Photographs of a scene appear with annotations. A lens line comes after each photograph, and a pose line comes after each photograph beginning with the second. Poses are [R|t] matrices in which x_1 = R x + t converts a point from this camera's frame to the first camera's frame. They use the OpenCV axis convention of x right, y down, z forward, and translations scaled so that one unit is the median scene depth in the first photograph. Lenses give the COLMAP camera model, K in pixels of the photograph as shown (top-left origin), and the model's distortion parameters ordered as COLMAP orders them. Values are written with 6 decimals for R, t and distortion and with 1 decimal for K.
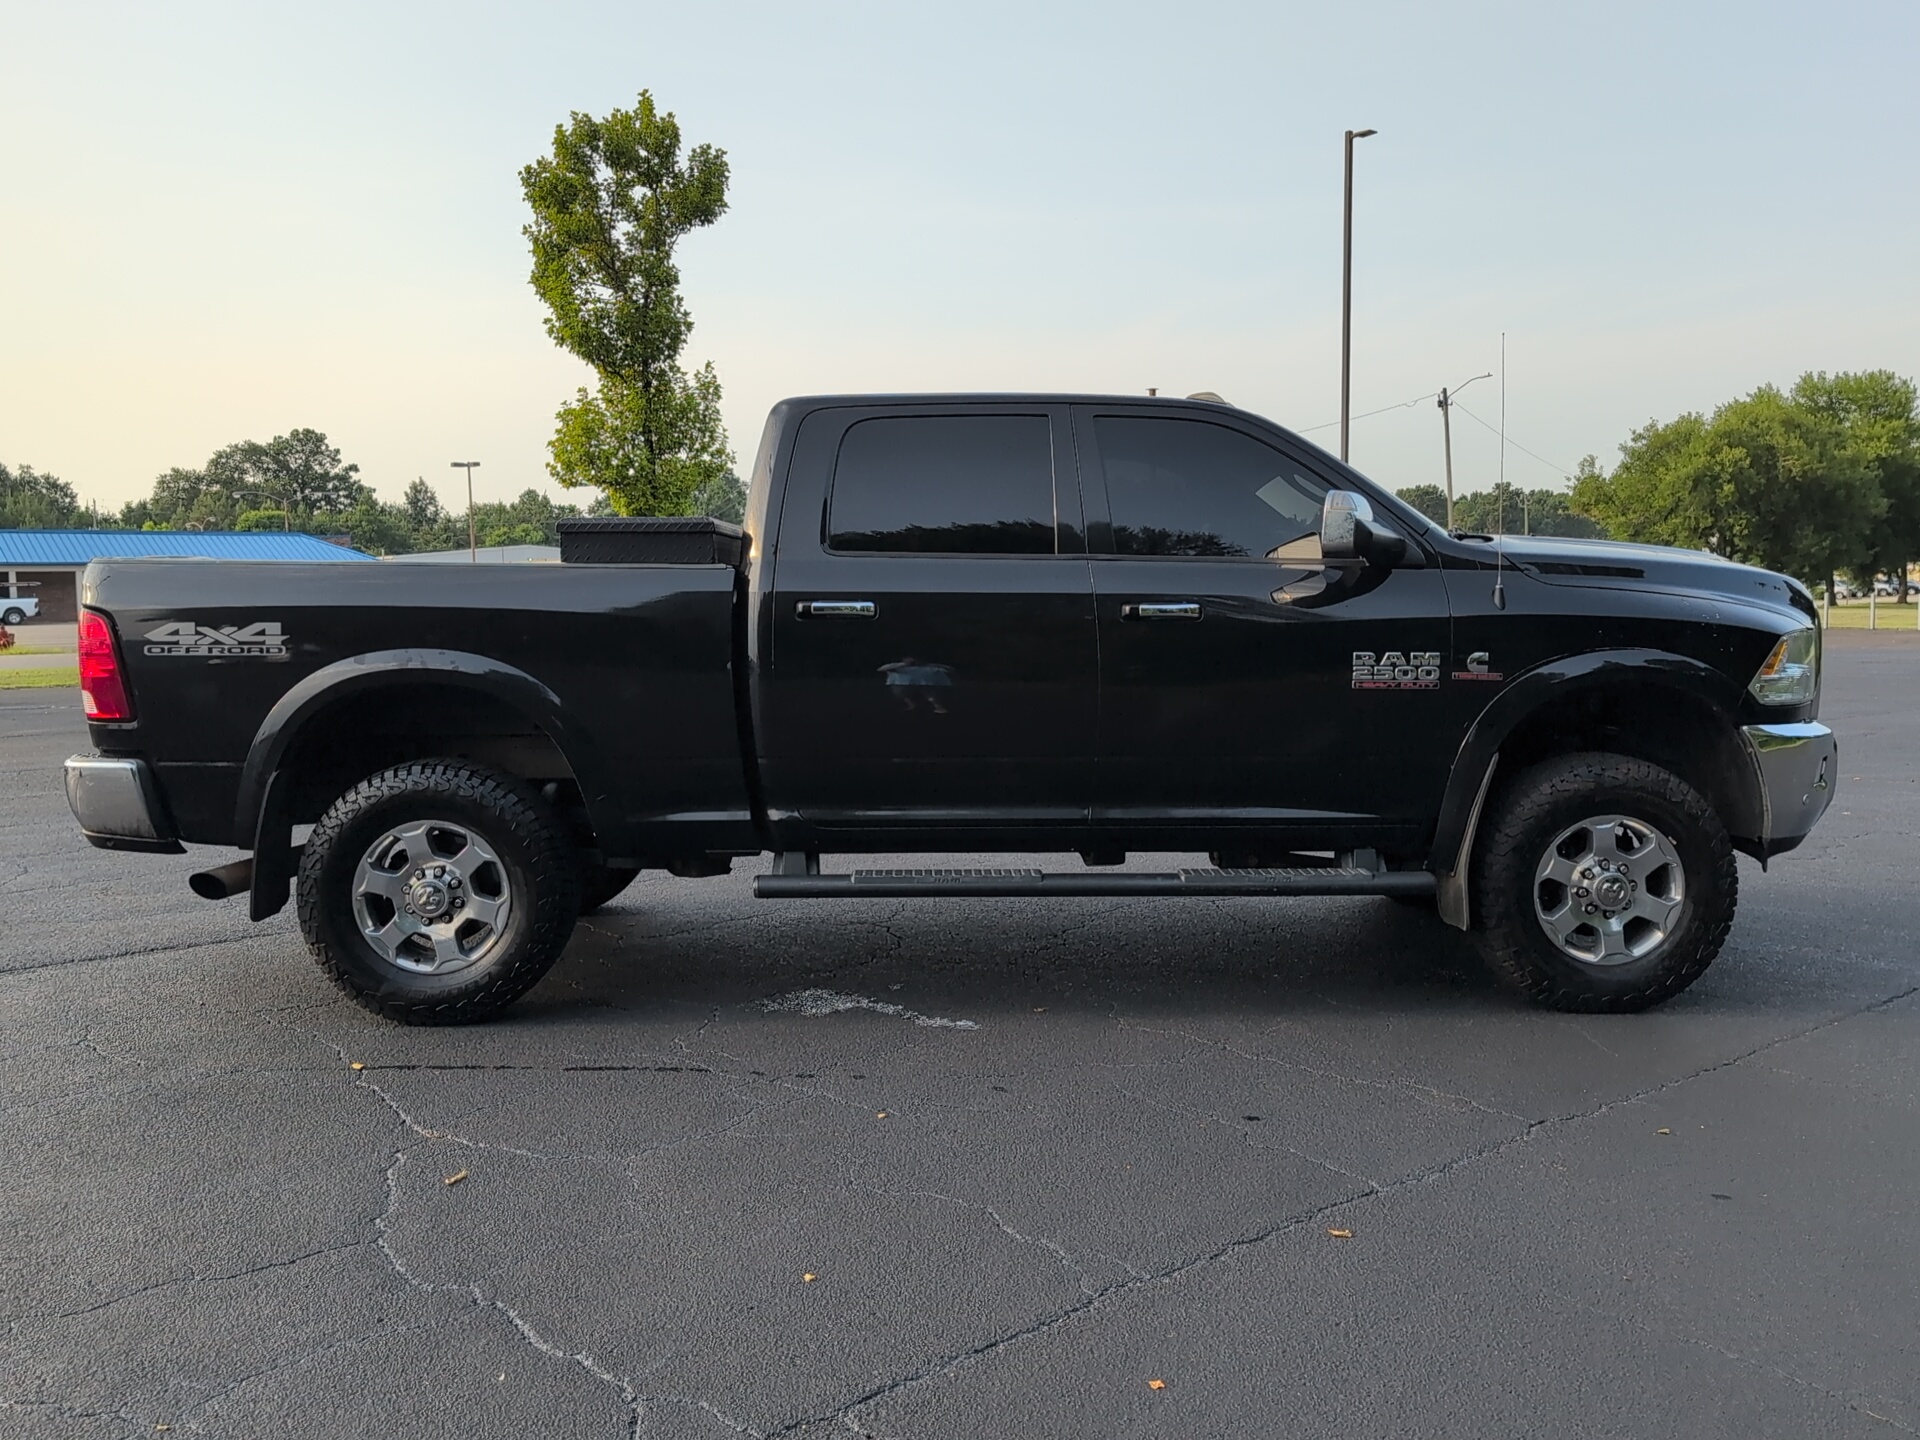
lens RADIAL K [[1608.5, 0, 954.5], [0, 1608.5, 721.4], [0, 0, 1]] dist [0.014894, -0.004963]
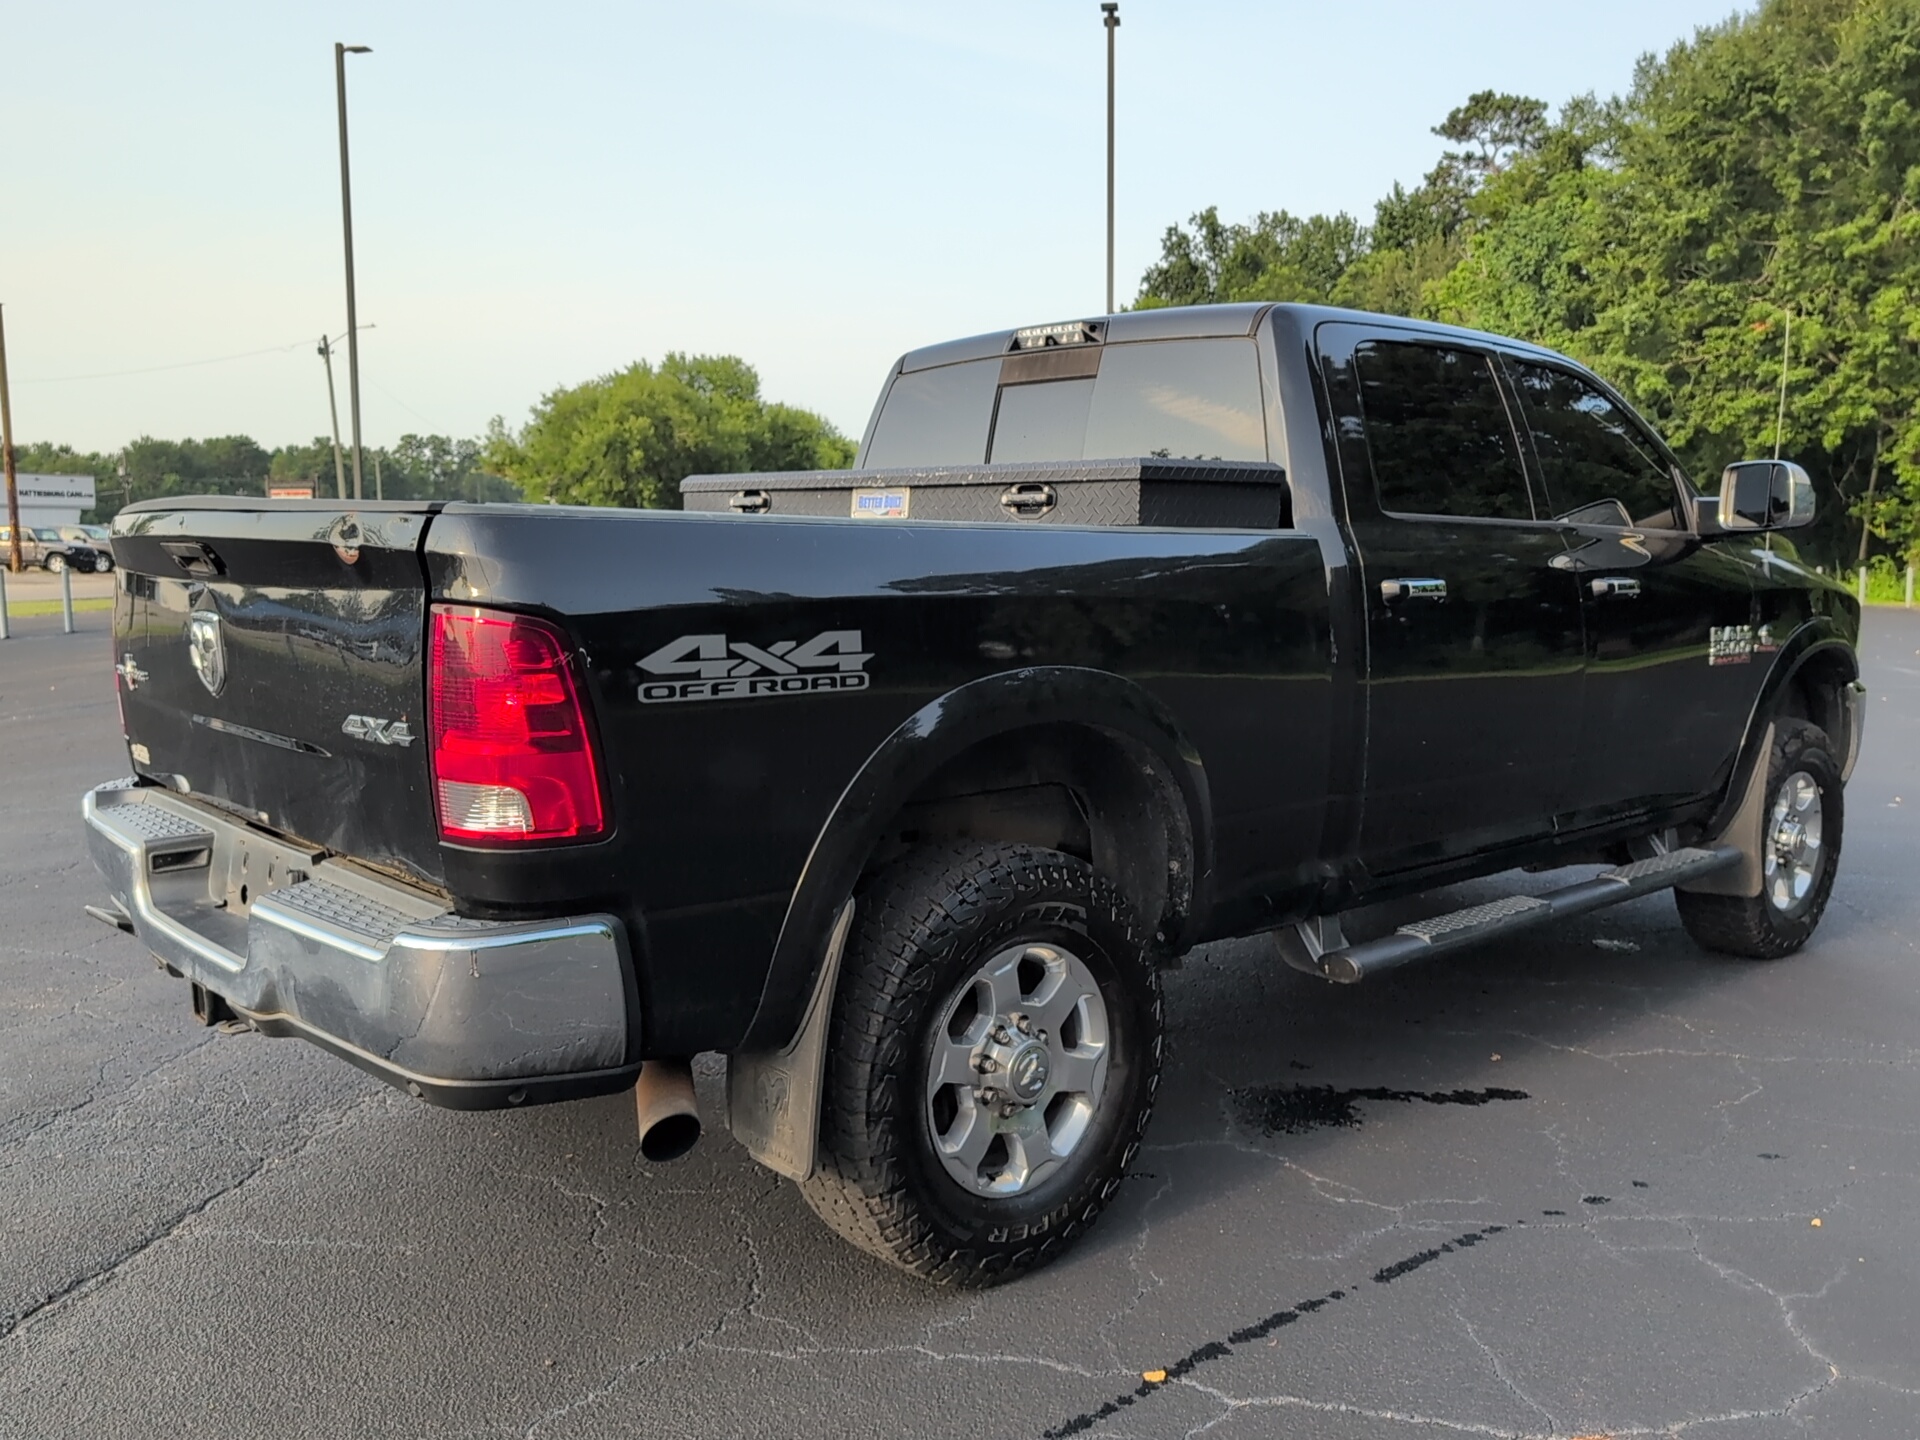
lens RADIAL K [[1608.5, 0, 954.5], [0, 1608.5, 721.4], [0, 0, 1]] dist [0.014894, -0.004963]
pose [[0.758379, -0.065683, 0.648497, -0.121753], [0.048624, 0.997839, 0.044203, -0.008576], [-0.649998, -0.001990, 0.759933, 0.091437]]
